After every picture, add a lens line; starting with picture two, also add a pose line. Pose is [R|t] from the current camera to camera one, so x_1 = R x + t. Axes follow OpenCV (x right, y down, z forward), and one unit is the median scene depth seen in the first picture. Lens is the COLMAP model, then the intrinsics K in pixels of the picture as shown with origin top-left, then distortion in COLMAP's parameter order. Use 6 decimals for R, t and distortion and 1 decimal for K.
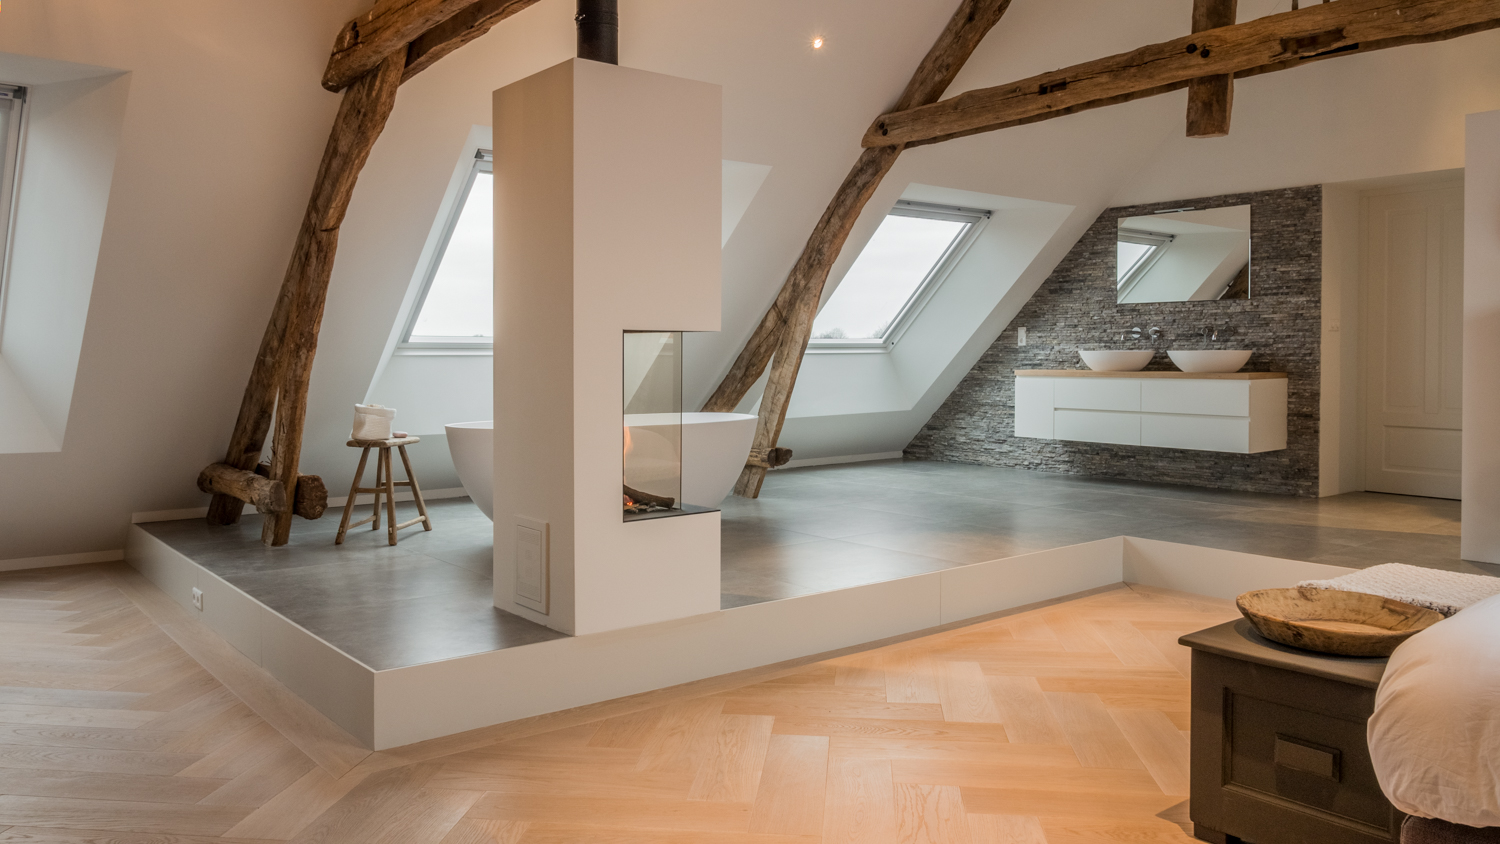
lens RADIAL K [[1143.7, 0, 749.7], [0, 1143.7, 420.6], [0, 0, 1]] dist [-0.002832, -0.000918]
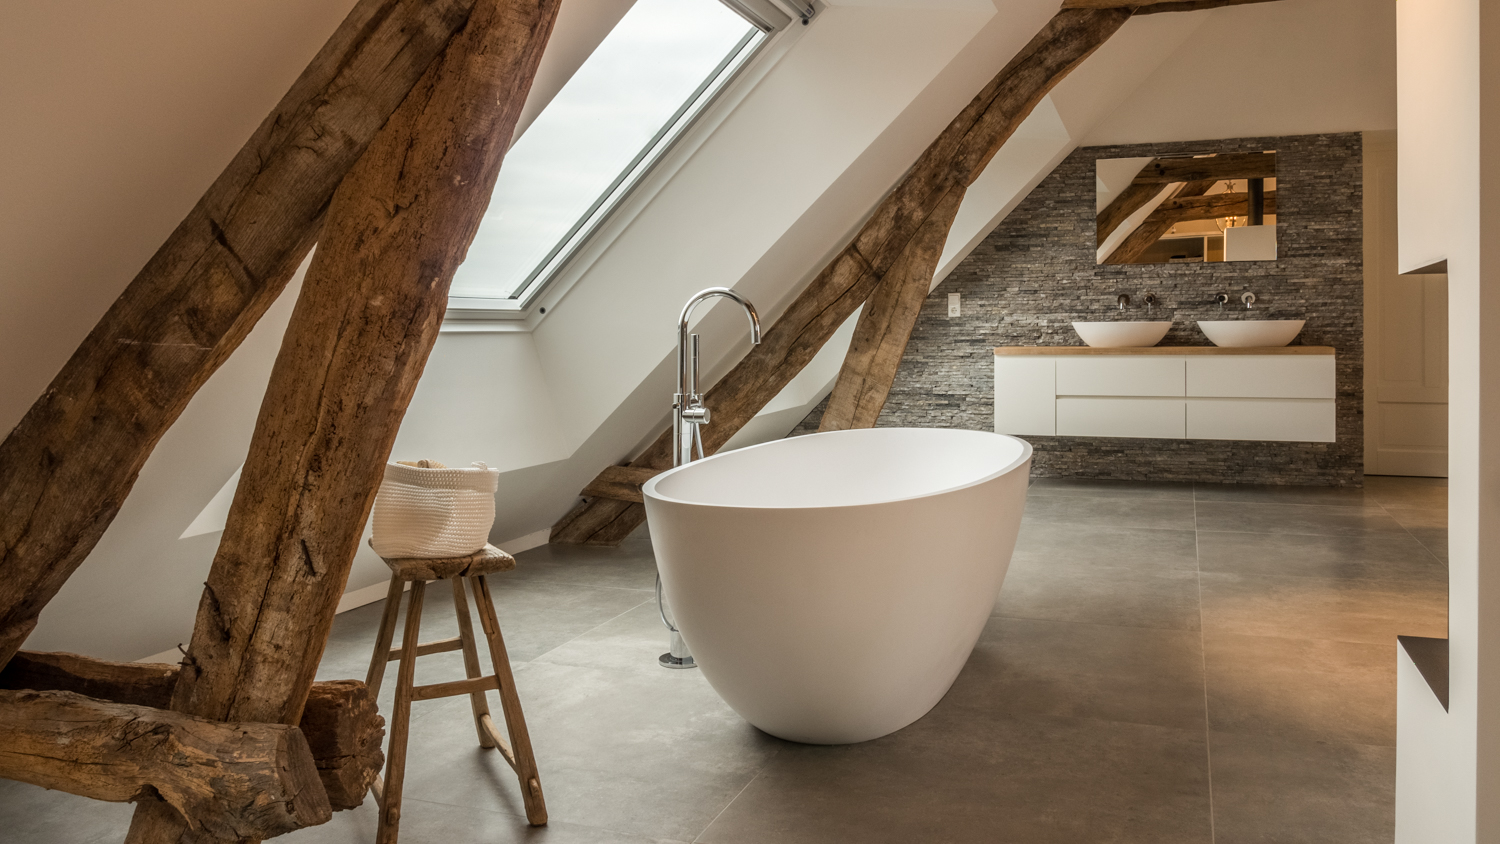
lens RADIAL K [[1143.7, 0, 752.4], [0, 1143.7, 370.8], [0, 0, 1]] dist [-0.002832, -0.000918]
pose [[0.838886, -0.025366, 0.543716, -0.353692], [0.039166, 0.999137, -0.013816, -0.026901], [-0.542896, 0.032885, 0.839156, 0.488069]]
